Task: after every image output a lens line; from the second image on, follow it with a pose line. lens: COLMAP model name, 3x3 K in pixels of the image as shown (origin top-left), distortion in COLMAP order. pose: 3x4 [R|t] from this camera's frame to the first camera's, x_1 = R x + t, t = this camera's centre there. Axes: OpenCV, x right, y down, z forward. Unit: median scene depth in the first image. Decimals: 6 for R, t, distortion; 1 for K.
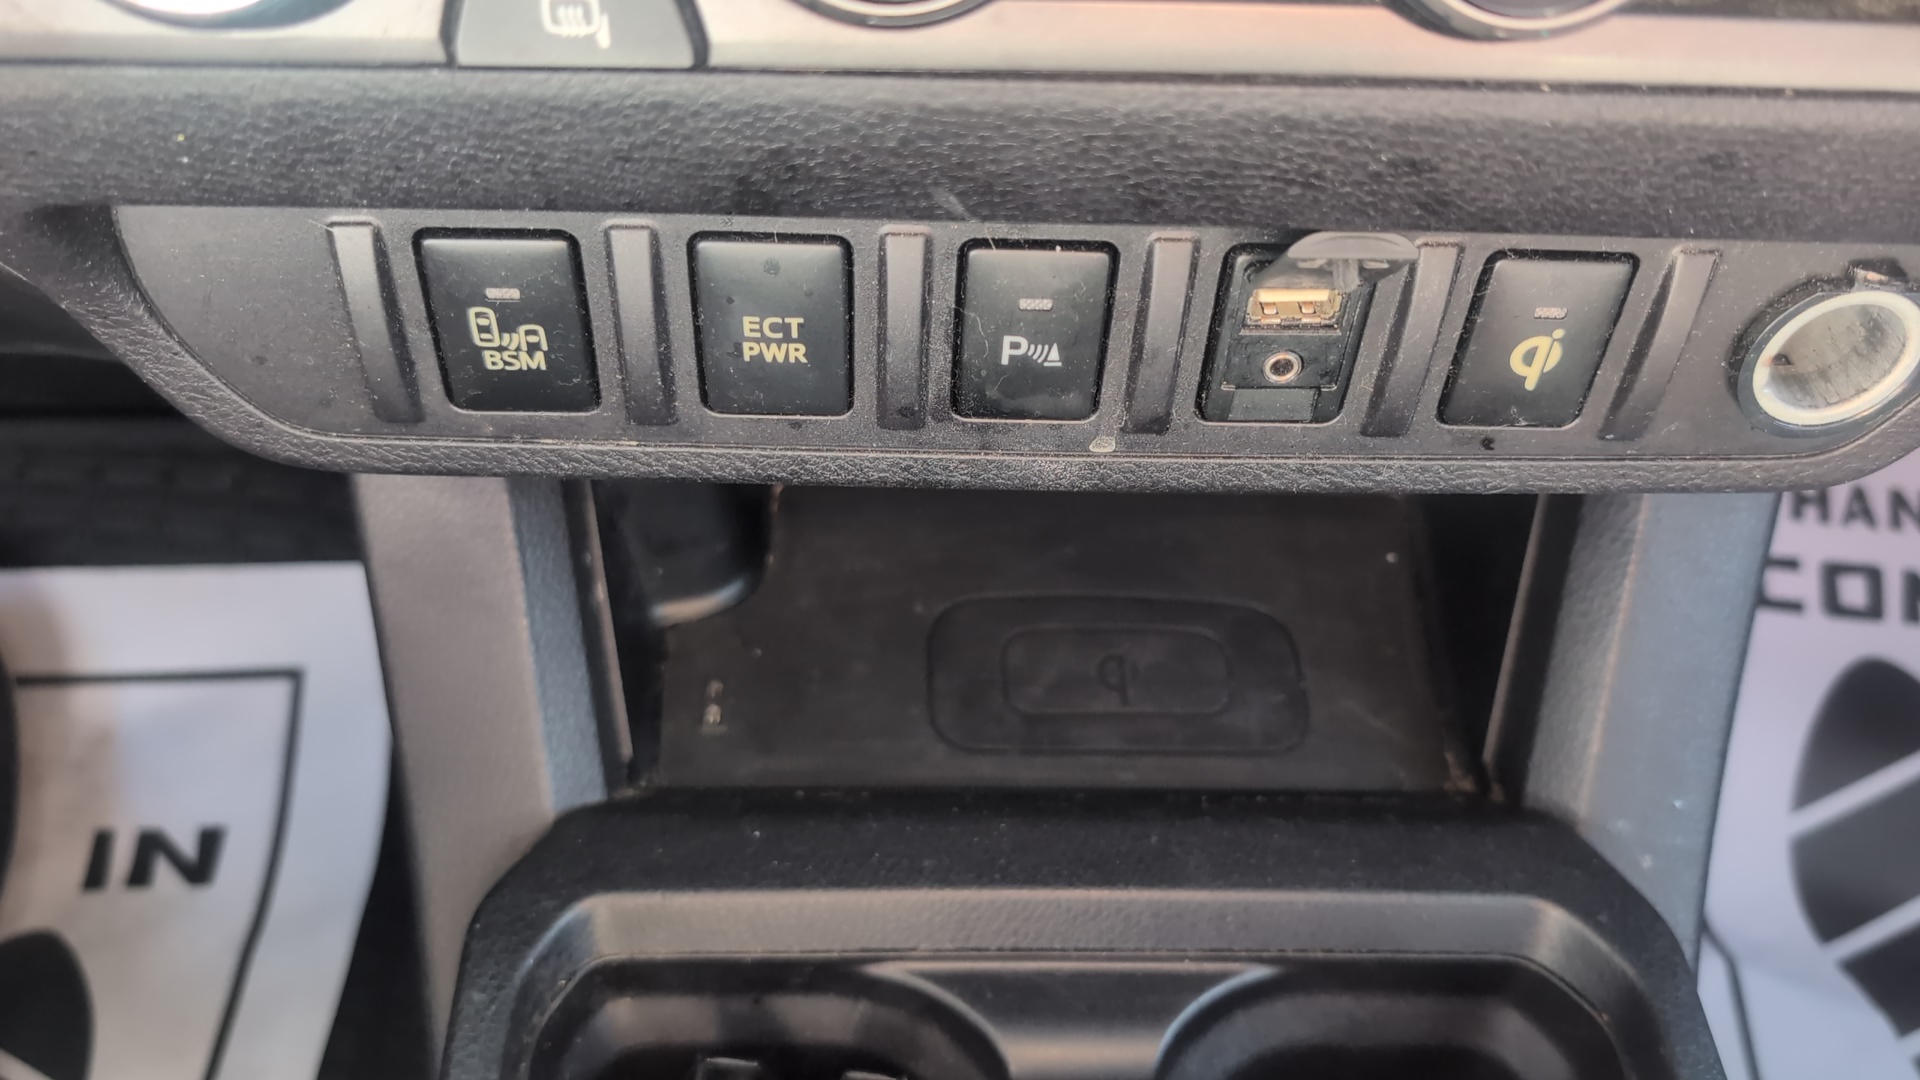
lens RADIAL K [[1591.2, 0, 968.3], [0, 1591.2, 528.5], [0, 0, 1]] dist [0.031813, -0.056349]
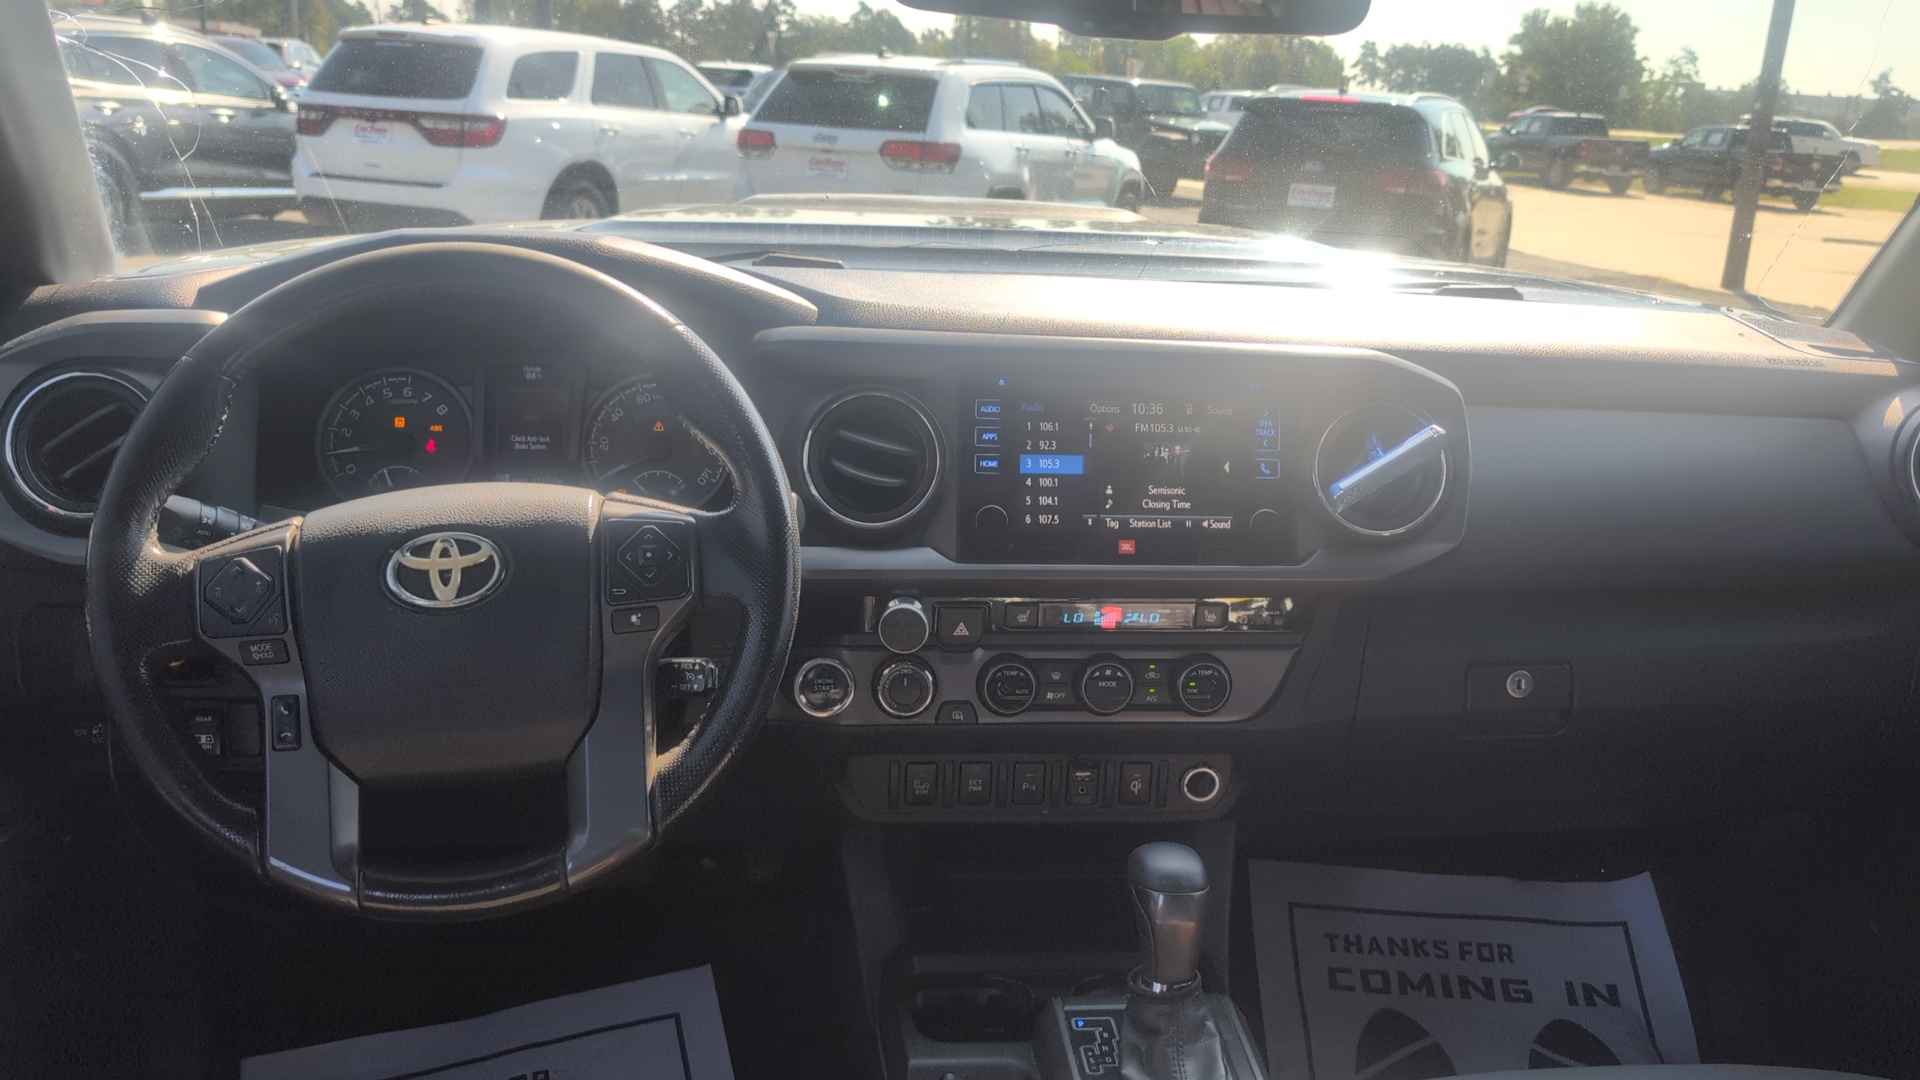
lens RADIAL K [[1591.2, 0, 971.1], [0, 1591.2, 543.0], [0, 0, 1]] dist [0.031813, -0.056349]
pose [[0.997408, -0.022635, 0.068294, -0.439617], [0.052159, 0.881294, -0.469681, 1.464931], [-0.049556, 0.472026, 0.880191, -3.500927]]
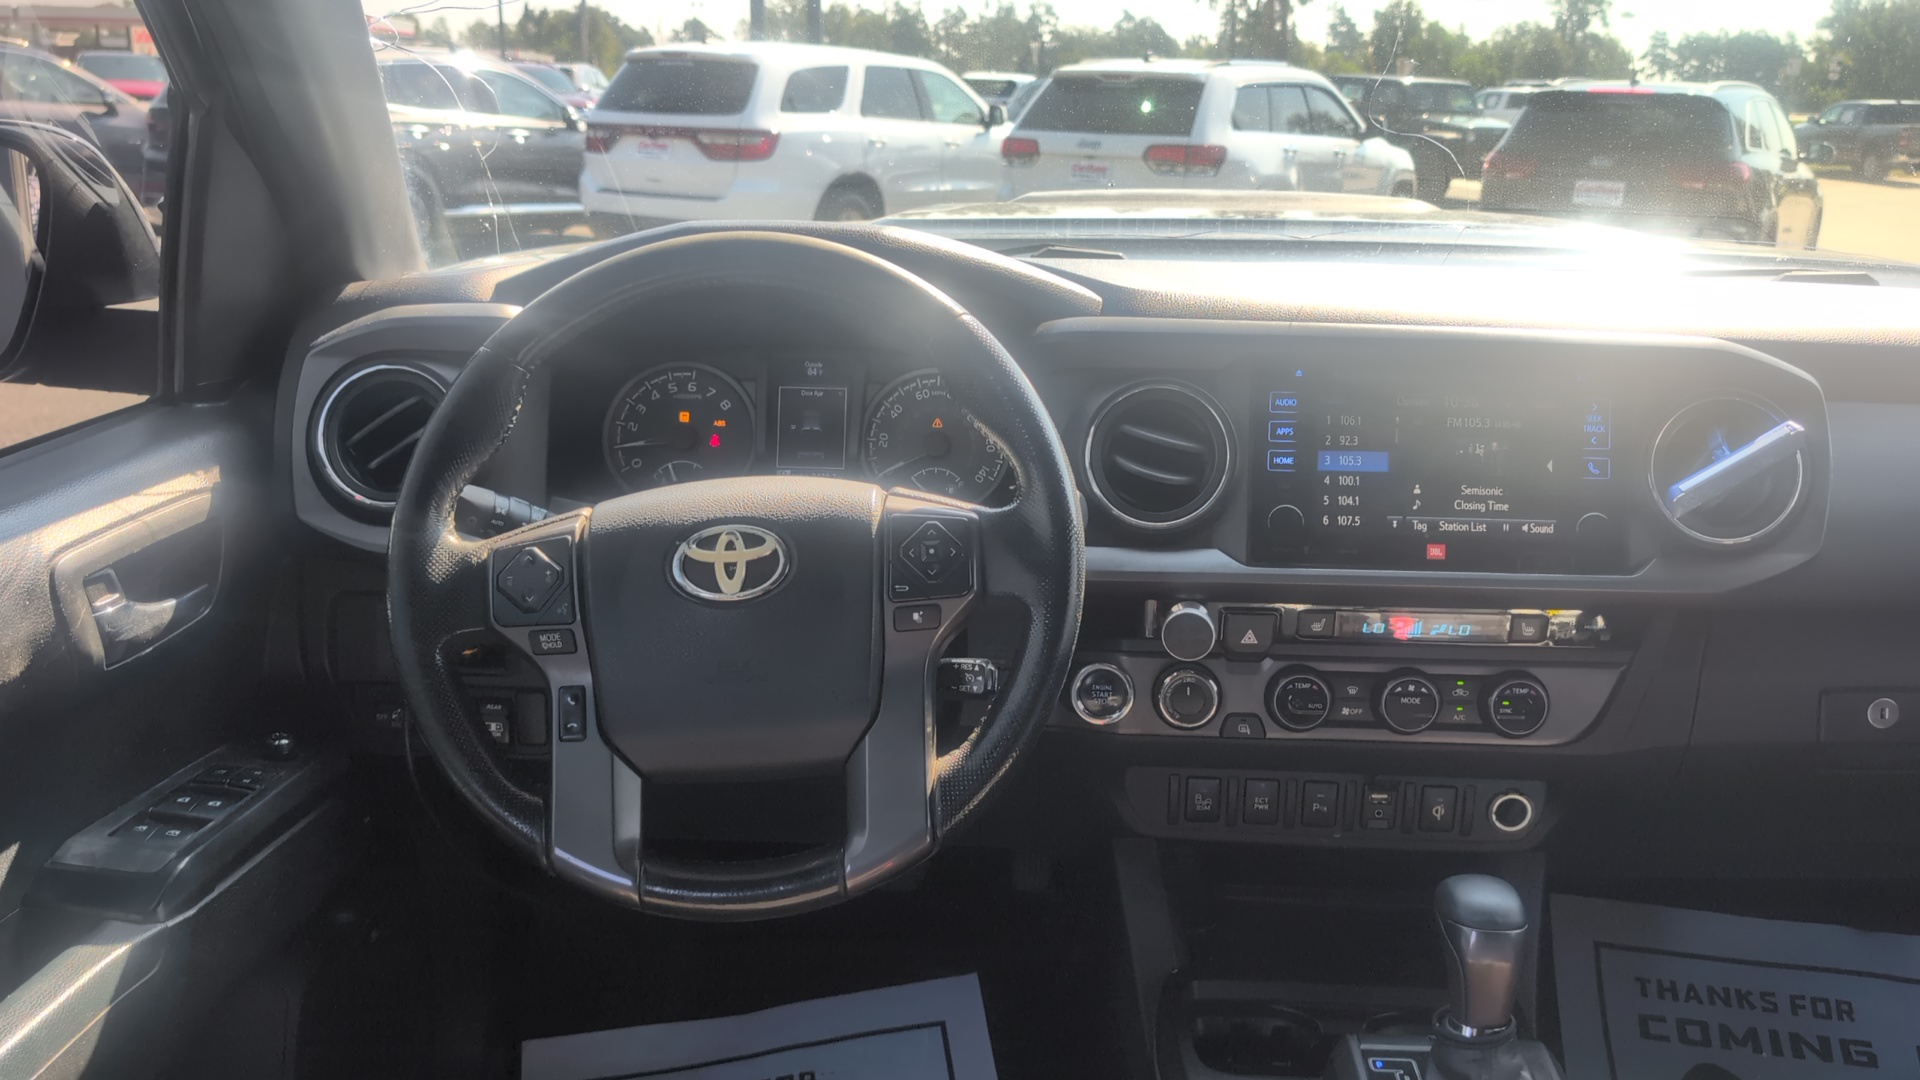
lens RADIAL K [[1591.2, 0, 979.9], [0, 1591.2, 553.0], [0, 0, 1]] dist [0.031813, -0.056349]
pose [[0.996362, -0.007560, -0.084890, -0.523461], [-0.033409, 0.881690, -0.470645, 1.388722], [0.078405, 0.471769, 0.878229, -3.311837]]
